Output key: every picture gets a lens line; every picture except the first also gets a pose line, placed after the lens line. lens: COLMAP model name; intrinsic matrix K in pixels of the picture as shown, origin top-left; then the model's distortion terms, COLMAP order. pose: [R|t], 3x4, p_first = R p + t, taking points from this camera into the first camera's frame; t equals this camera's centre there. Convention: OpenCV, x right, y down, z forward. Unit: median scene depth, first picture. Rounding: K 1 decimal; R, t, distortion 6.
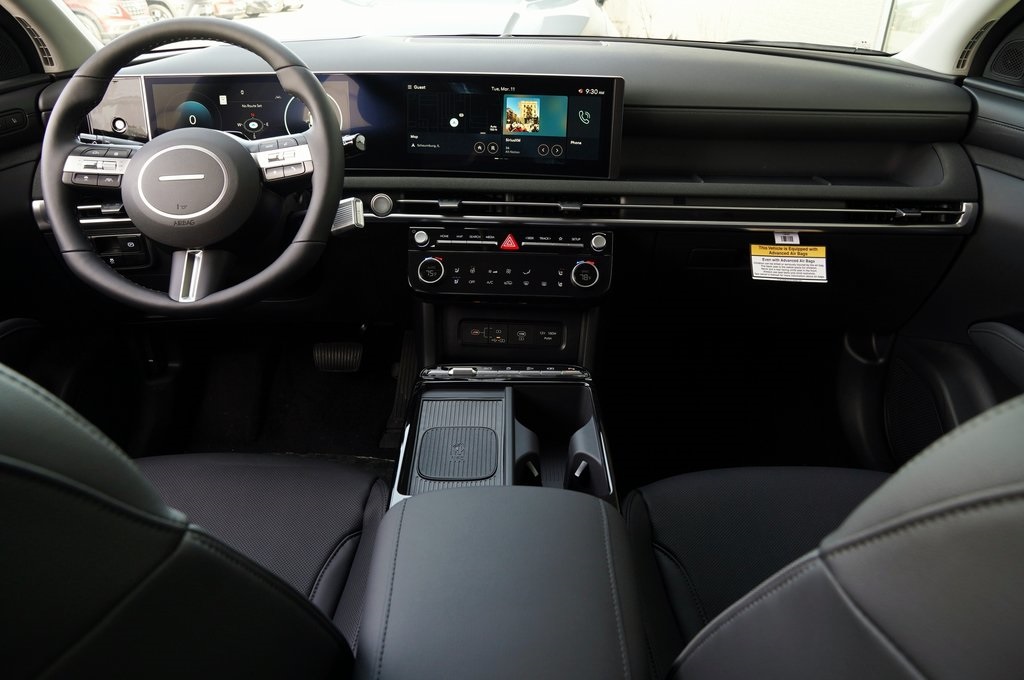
lens RADIAL K [[700.3, 0, 511.7], [0, 700.3, 338.4], [0, 0, 1]] dist [-0.125466, 0.072502]
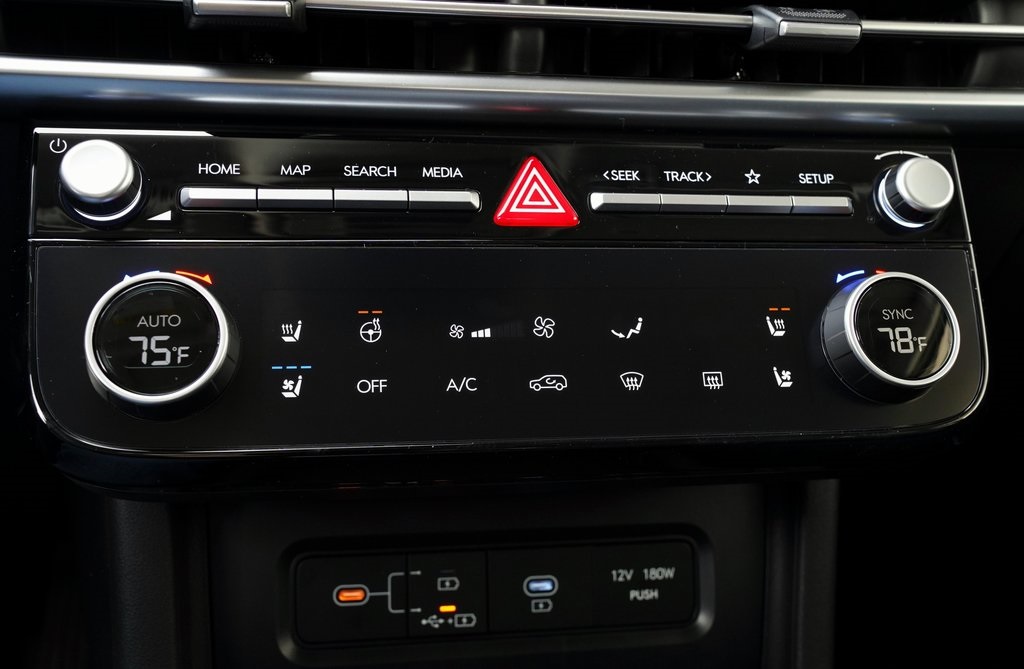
lens RADIAL K [[1043.1, 0, 505.9], [0, 1043.1, 336.5], [0, 0, 1]] dist [-0.019040, 0.000000]
pose [[0.971665, -0.037062, 0.233440, -0.089131], [0.064374, 0.991791, -0.110487, -0.059722], [-0.227429, 0.122383, 0.966074, 0.703855]]
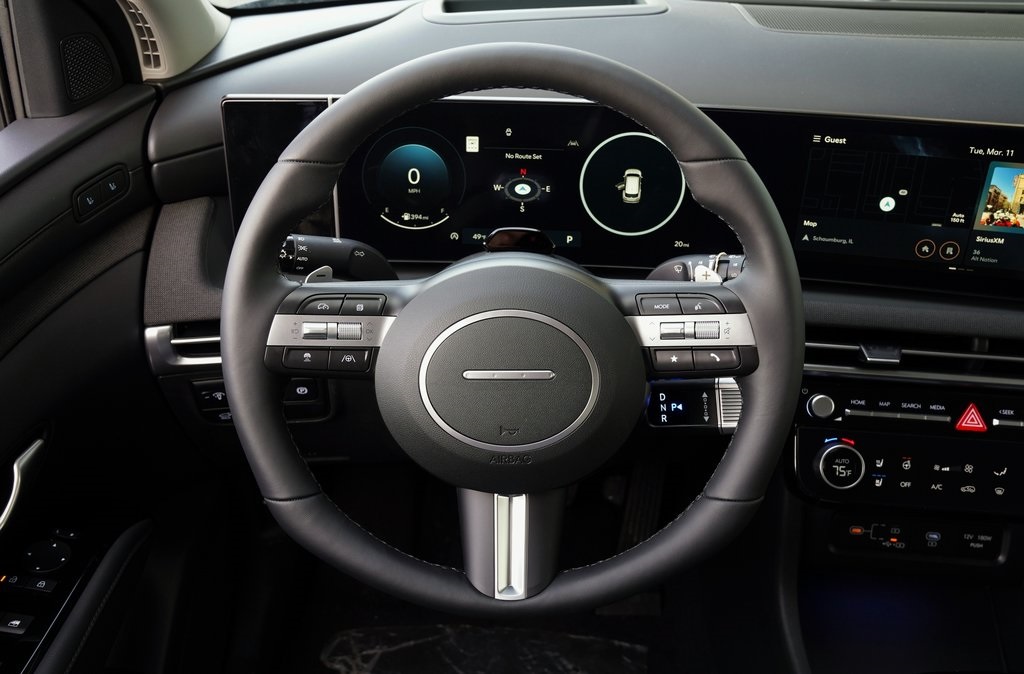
lens RADIAL K [[892.5, 0, 517.2], [0, 892.5, 363.7], [0, 0, 1]] dist [-0.067468, 0.078063]
pose [[0.999037, 0.029107, -0.032830, -0.365520], [-0.025565, 0.994292, 0.103584, -0.252765], [0.035657, -0.102645, 0.994079, 0.256544]]
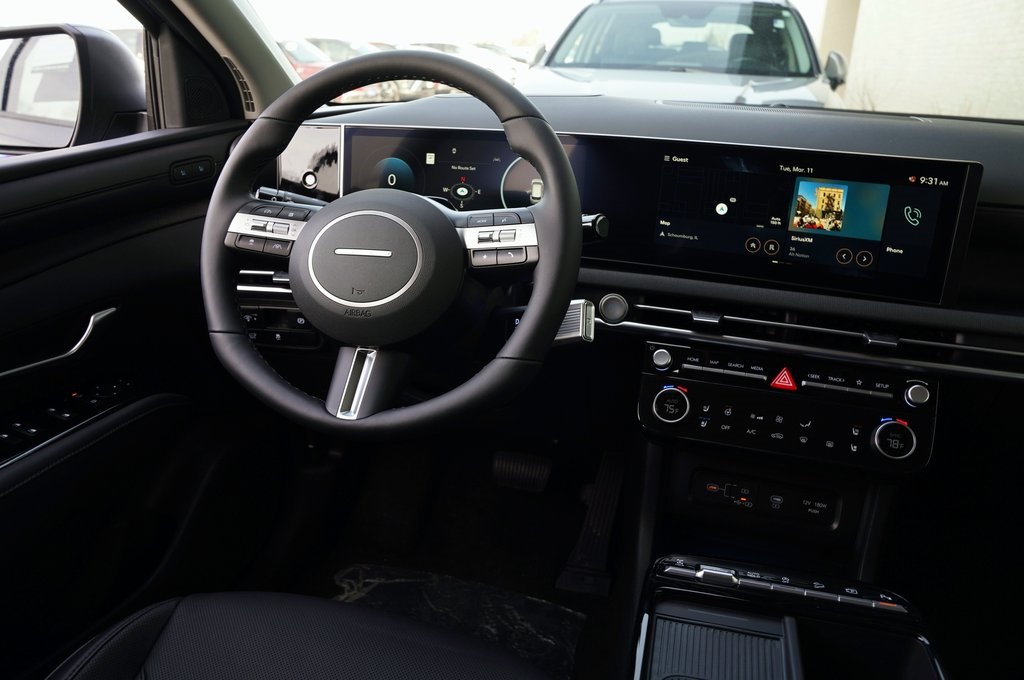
lens RADIAL K [[700.3, 0, 510.0], [0, 700.3, 339.9], [0, 0, 1]] dist [-0.125466, 0.072502]
pose [[0.961497, 0.109152, -0.252208, -0.101290], [-0.135648, 0.986649, -0.090126, -0.075851], [0.239003, 0.120867, 0.963467, 0.249207]]
